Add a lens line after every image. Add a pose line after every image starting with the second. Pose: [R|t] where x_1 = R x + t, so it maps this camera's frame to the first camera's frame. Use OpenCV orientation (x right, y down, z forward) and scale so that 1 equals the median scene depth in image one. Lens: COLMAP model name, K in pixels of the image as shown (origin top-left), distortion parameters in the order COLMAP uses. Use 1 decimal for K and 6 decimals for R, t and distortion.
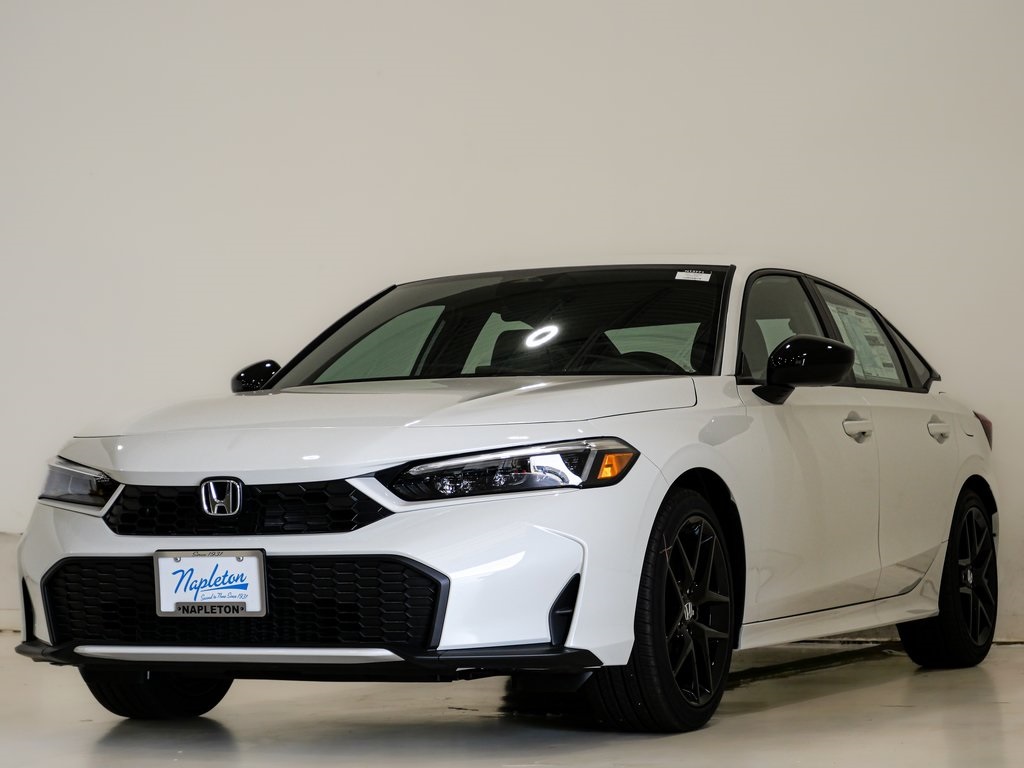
lens RADIAL K [[2428.8, 0, 512.0], [0, 2428.8, 385.6], [0, 0, 1]] dist [-0.020591, 0.000000]
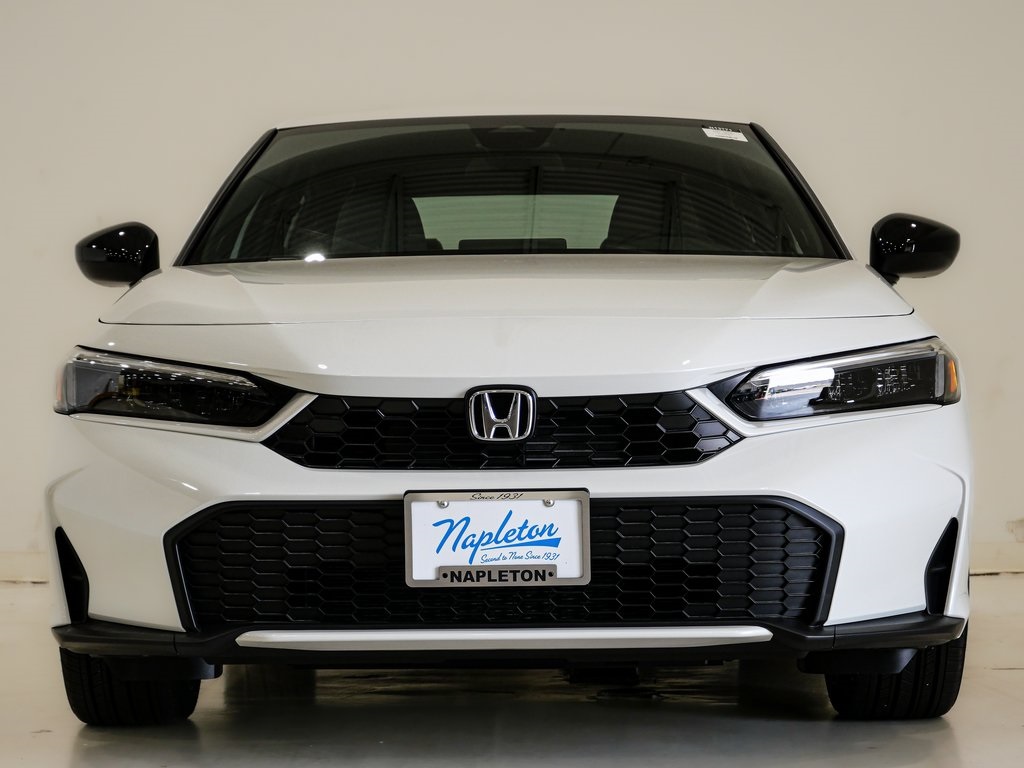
lens RADIAL K [[2735.9, 0, 512.5], [0, 2735.9, 384.2], [0, 0, 1]] dist [-0.261911, 0.000000]
pose [[0.907504, 0.011470, 0.419887, -0.448090], [-0.025942, 0.999249, 0.028770, 0.014799], [-0.419242, -0.037002, 0.907120, 0.290733]]
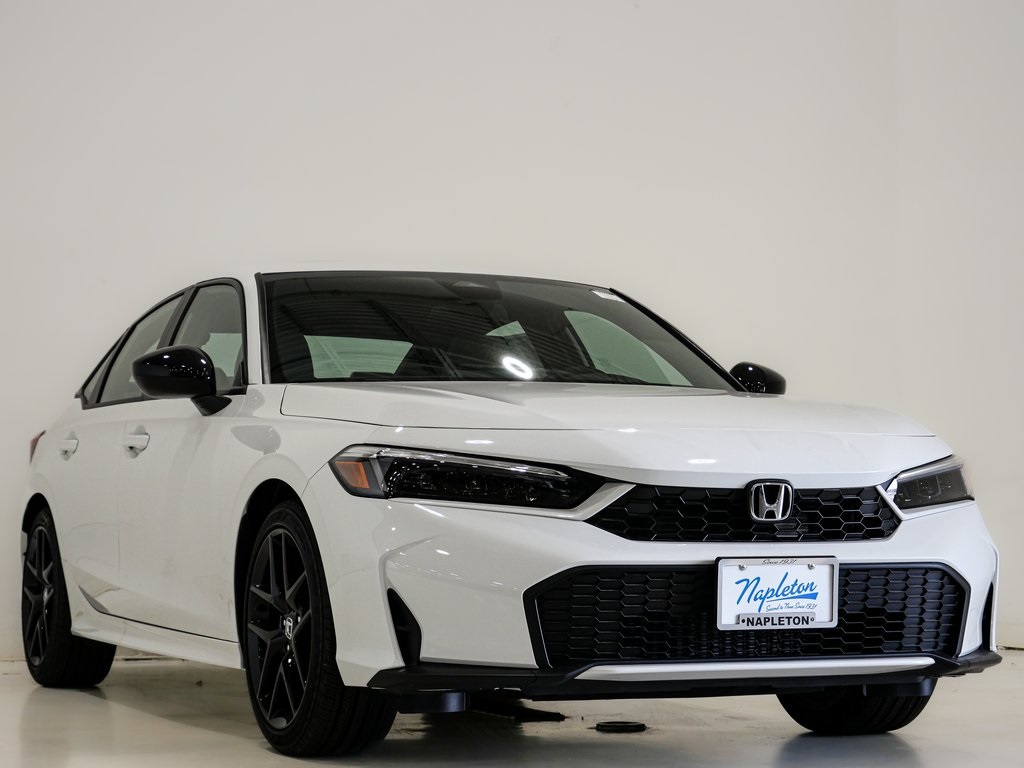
lens RADIAL K [[2324.0, 0, 510.4], [0, 2324.0, 384.8], [0, 0, 1]] dist [-0.127887, 0.000000]
pose [[0.664251, 0.063291, 0.744825, -0.858552], [-0.049900, 0.997941, -0.040298, 0.042558], [-0.745842, -0.010399, 0.666041, 0.483833]]
